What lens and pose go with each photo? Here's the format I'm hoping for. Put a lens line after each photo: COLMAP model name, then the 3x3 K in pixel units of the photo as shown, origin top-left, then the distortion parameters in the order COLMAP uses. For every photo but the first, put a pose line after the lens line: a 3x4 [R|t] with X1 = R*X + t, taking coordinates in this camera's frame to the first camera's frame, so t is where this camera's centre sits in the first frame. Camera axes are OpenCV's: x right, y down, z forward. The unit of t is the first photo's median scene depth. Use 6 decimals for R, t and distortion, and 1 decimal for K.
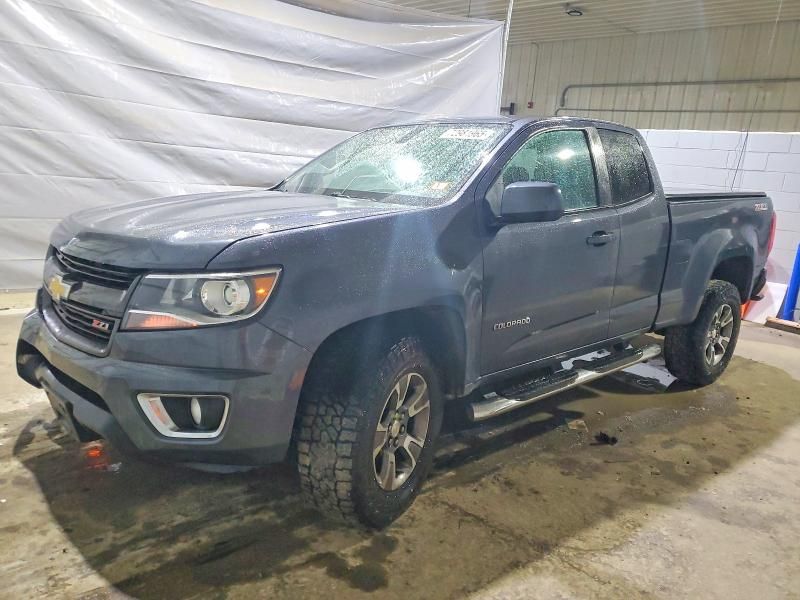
lens RADIAL K [[624.4, 0, 406.4], [0, 624.4, 304.2], [0, 0, 1]] dist [0.006598, 0.001806]
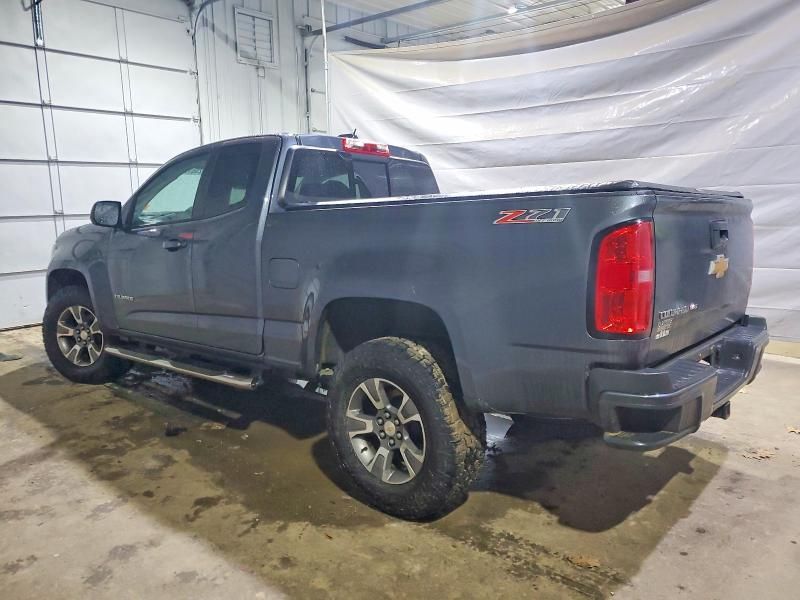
lens RADIAL K [[624.4, 0, 406.4], [0, 624.4, 304.2], [0, 0, 1]] dist [0.006598, 0.001806]
pose [[0.118086, 0.076010, -0.990090, 0.929941], [-0.192819, 0.979844, 0.052226, -0.086972], [0.974103, 0.184741, 0.130362, 0.796732]]
